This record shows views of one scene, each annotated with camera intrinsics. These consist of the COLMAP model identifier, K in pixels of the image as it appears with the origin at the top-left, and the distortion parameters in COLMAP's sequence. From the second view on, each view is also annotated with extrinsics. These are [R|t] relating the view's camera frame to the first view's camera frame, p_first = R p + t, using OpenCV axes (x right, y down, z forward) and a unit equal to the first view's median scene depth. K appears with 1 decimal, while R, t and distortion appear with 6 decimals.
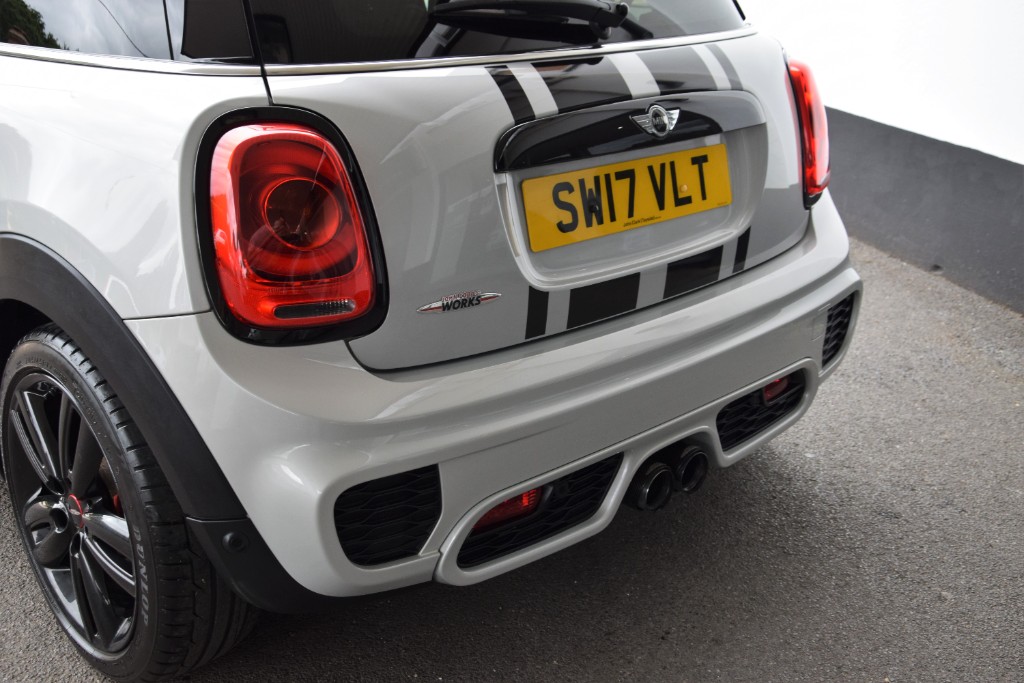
lens RADIAL K [[1166.3, 0, 512.0], [0, 1166.3, 341.5], [0, 0, 1]] dist [-0.045190, 0.050434]
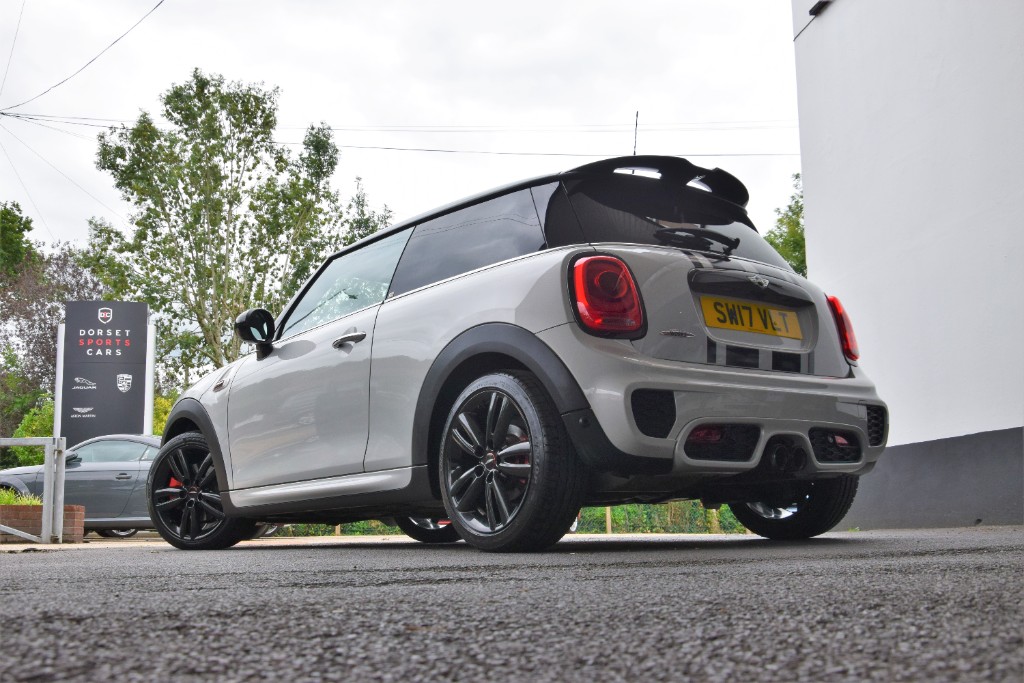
lens RADIAL K [[1166.3, 0, 512.0], [0, 1166.3, 341.5], [0, 0, 1]] dist [-0.045190, 0.050434]
pose [[0.994816, -0.055193, -0.085411, -0.154998], [0.005622, 0.868463, -0.495722, 0.989245], [0.101536, 0.492671, 0.864271, -0.875413]]
